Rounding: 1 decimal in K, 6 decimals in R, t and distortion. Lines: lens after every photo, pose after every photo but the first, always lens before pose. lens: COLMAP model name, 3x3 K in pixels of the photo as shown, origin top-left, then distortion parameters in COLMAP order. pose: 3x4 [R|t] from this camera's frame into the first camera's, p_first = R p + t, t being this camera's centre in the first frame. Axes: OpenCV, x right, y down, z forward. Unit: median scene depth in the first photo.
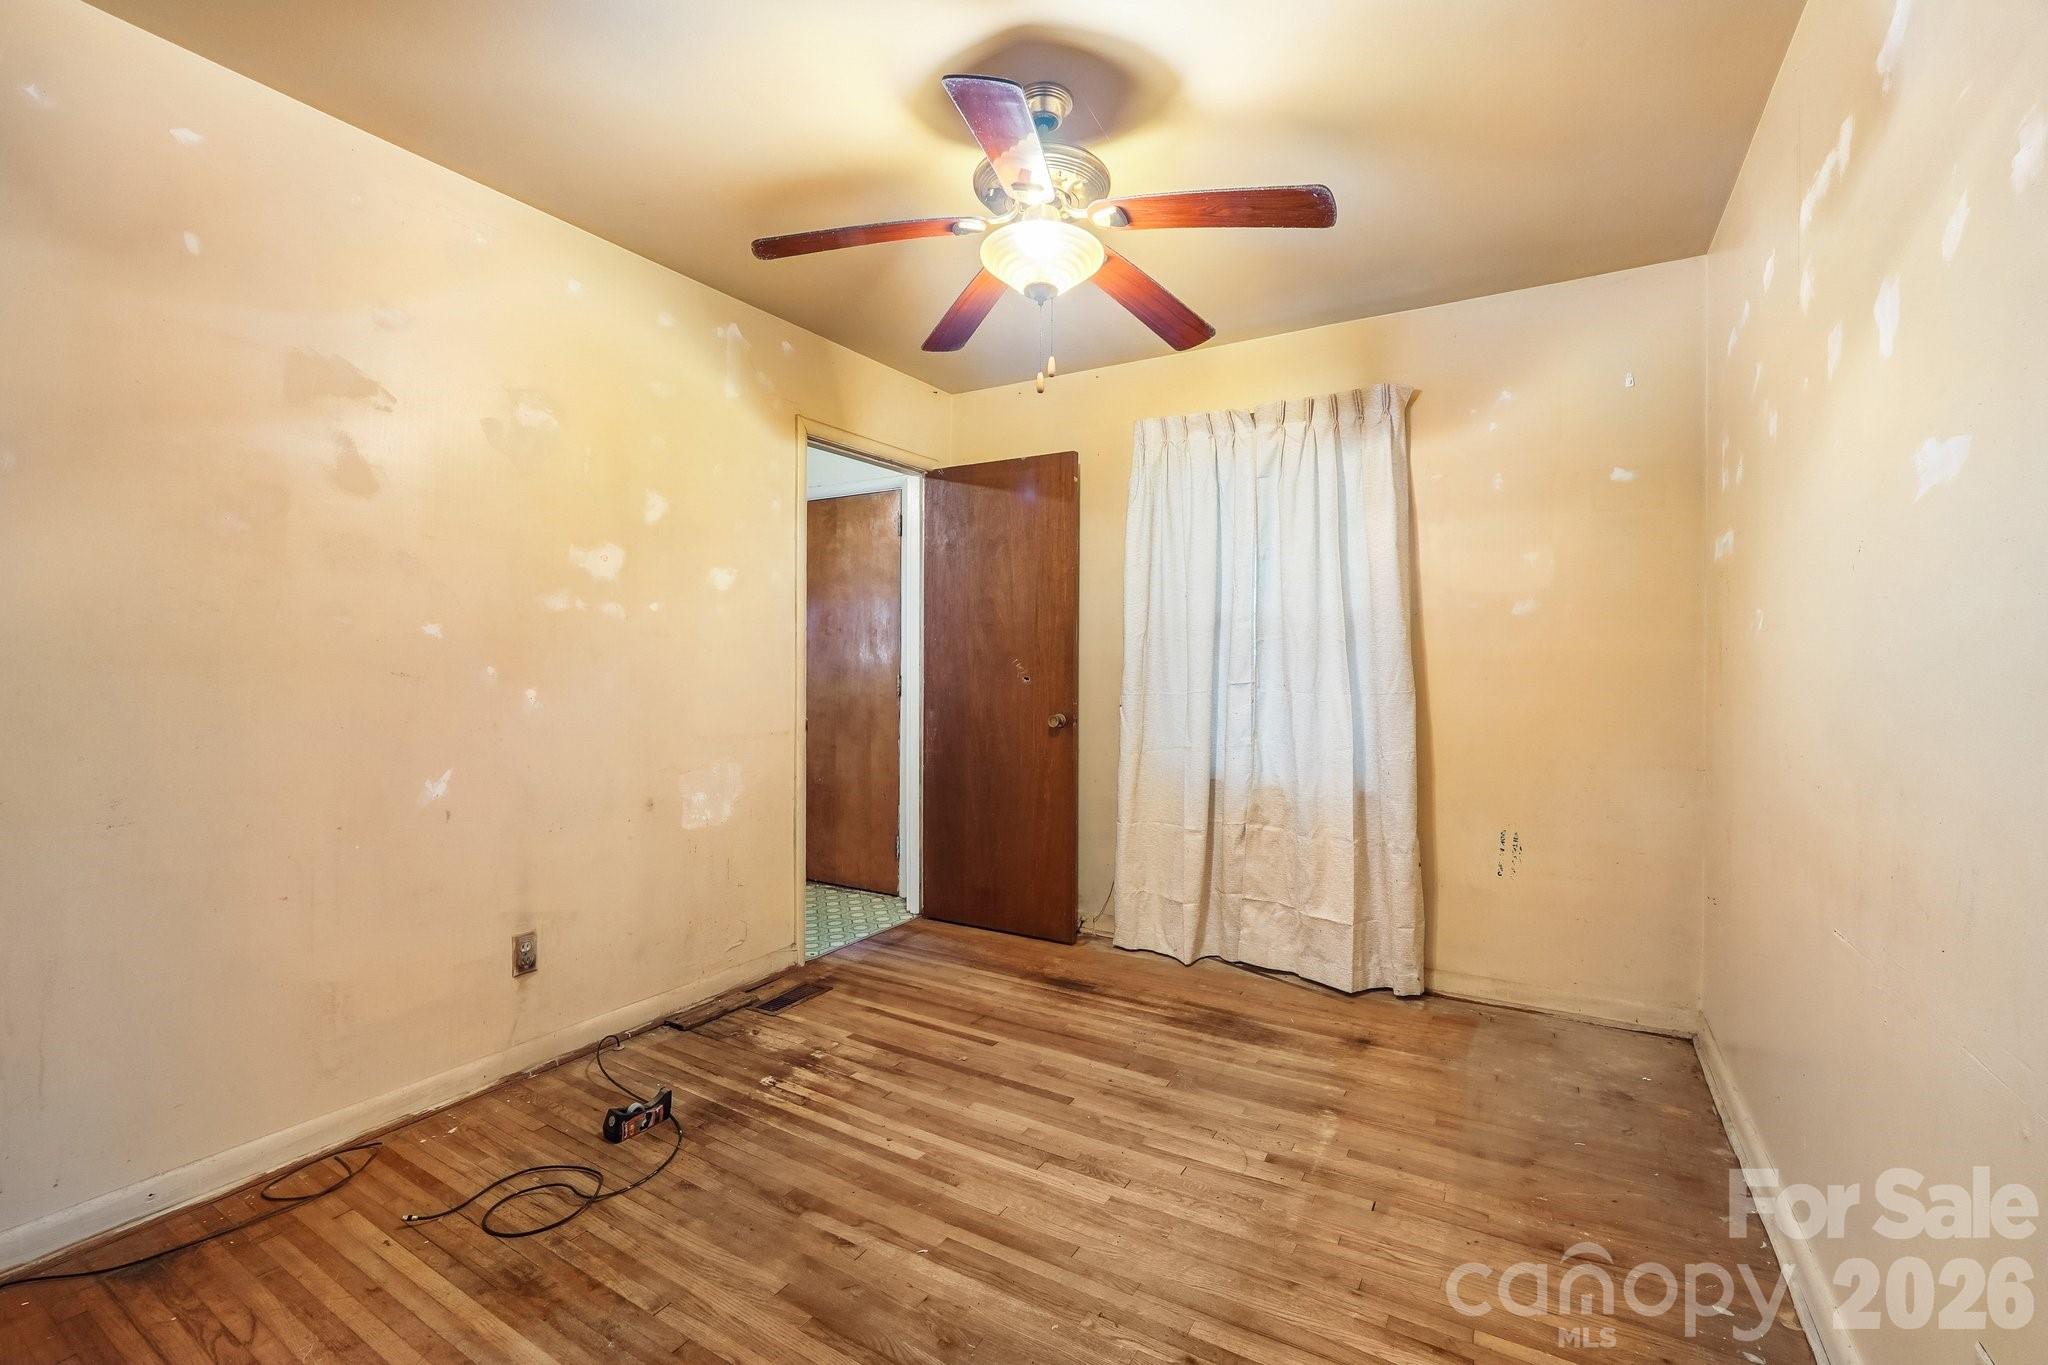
lens RADIAL K [[867.0, 0, 1026.3], [0, 867.0, 676.2], [0, 0, 1]] dist [-0.023297, 0.009745]
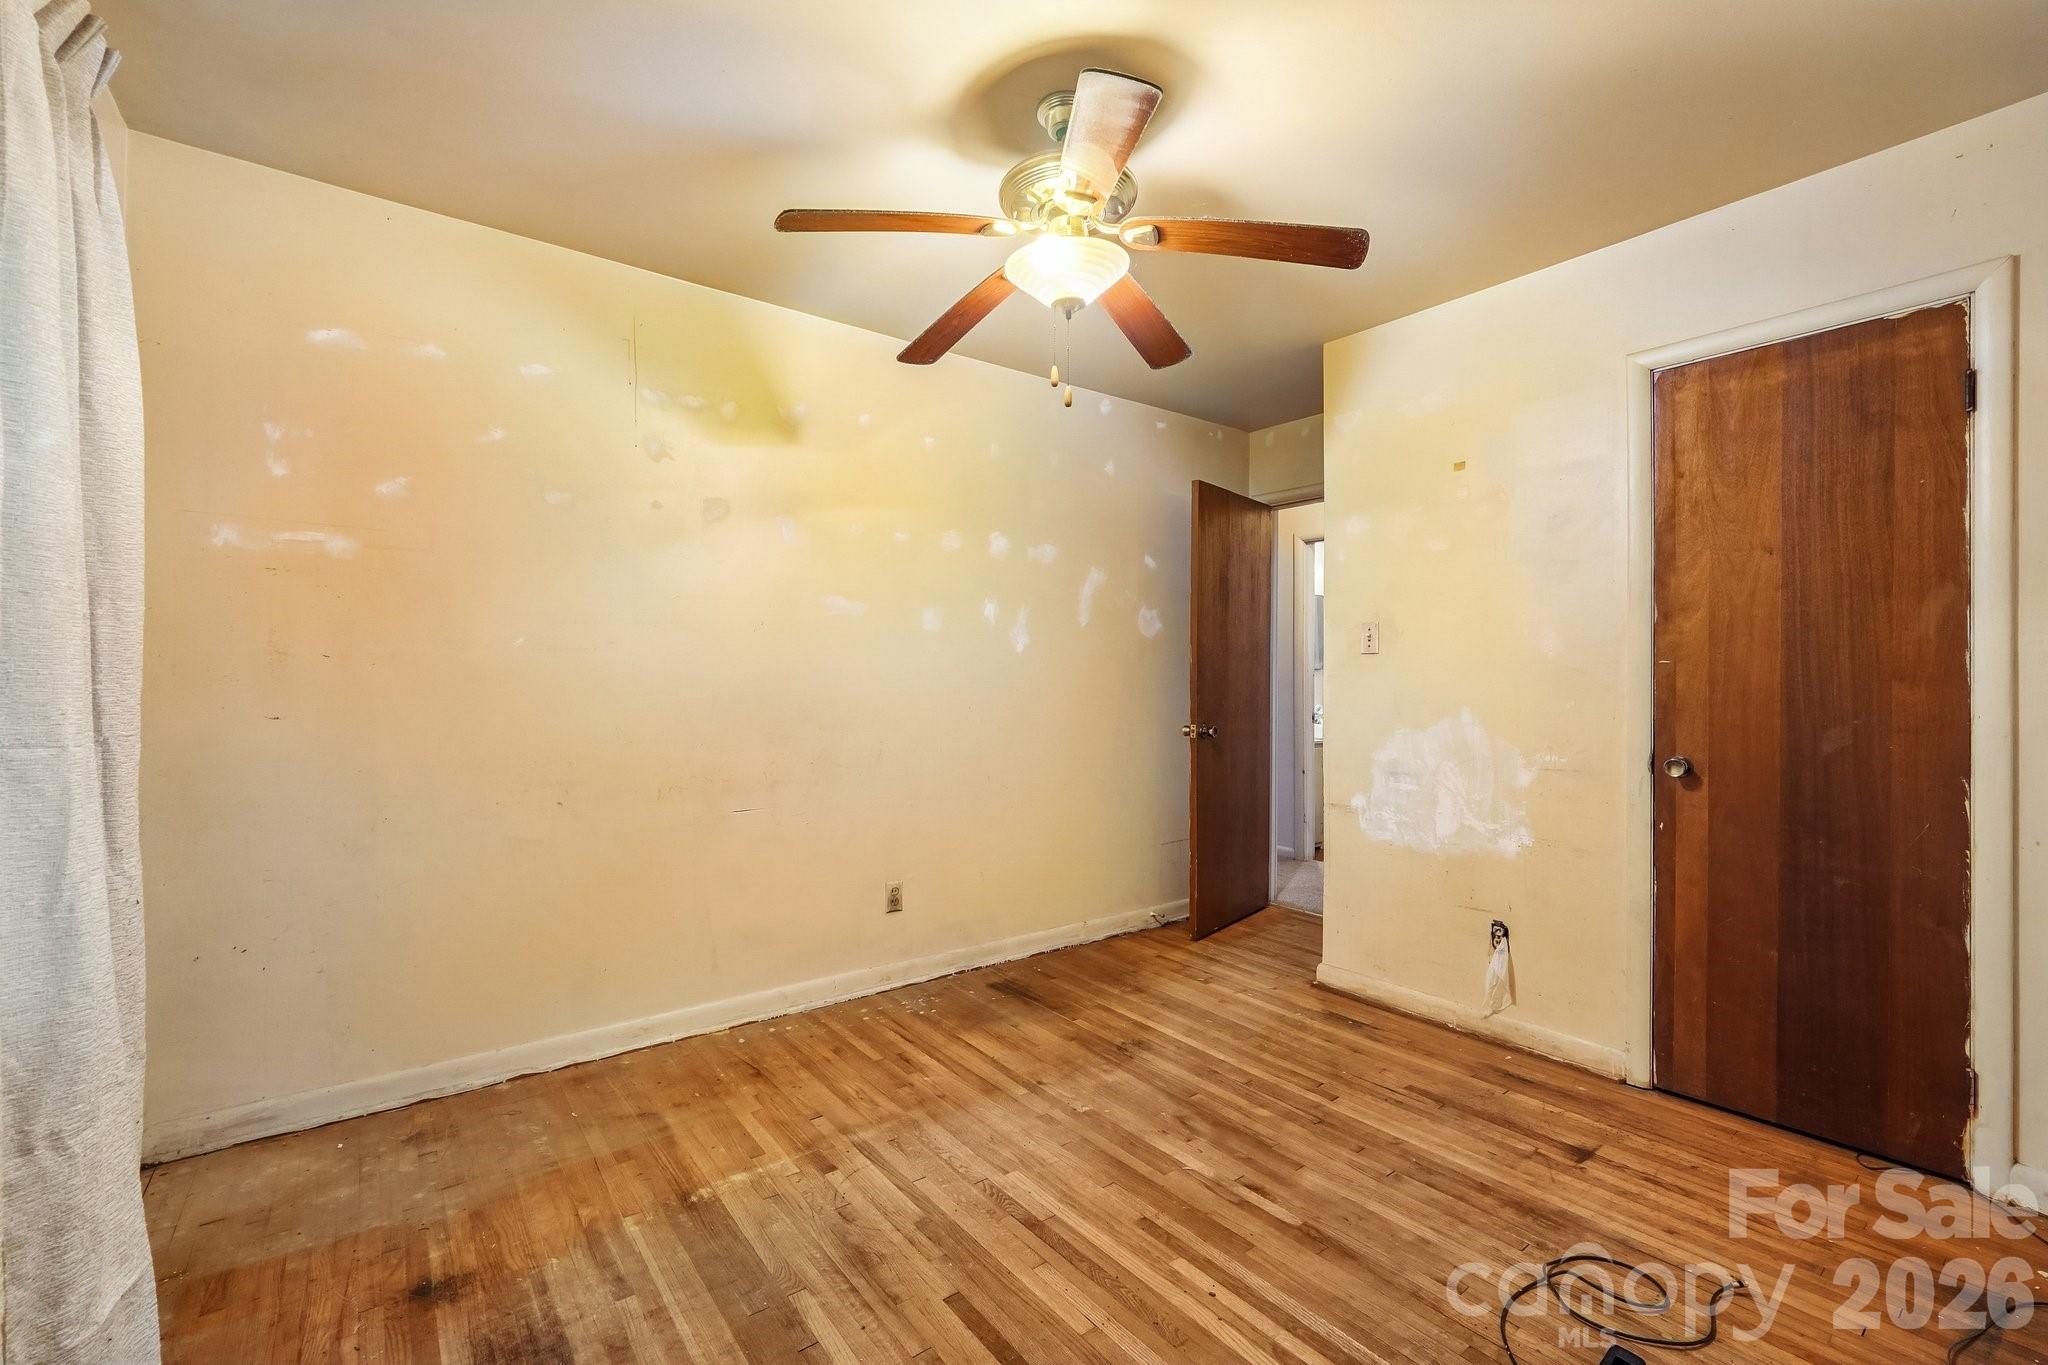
lens RADIAL K [[867.0, 0, 1026.3], [0, 867.0, 676.2], [0, 0, 1]] dist [-0.023297, 0.009745]
pose [[-0.927734, -0.005372, 0.373203, -0.311759], [-0.001220, 0.999935, 0.011359, -0.026836], [-0.373240, 0.010083, -0.927680, 1.911381]]
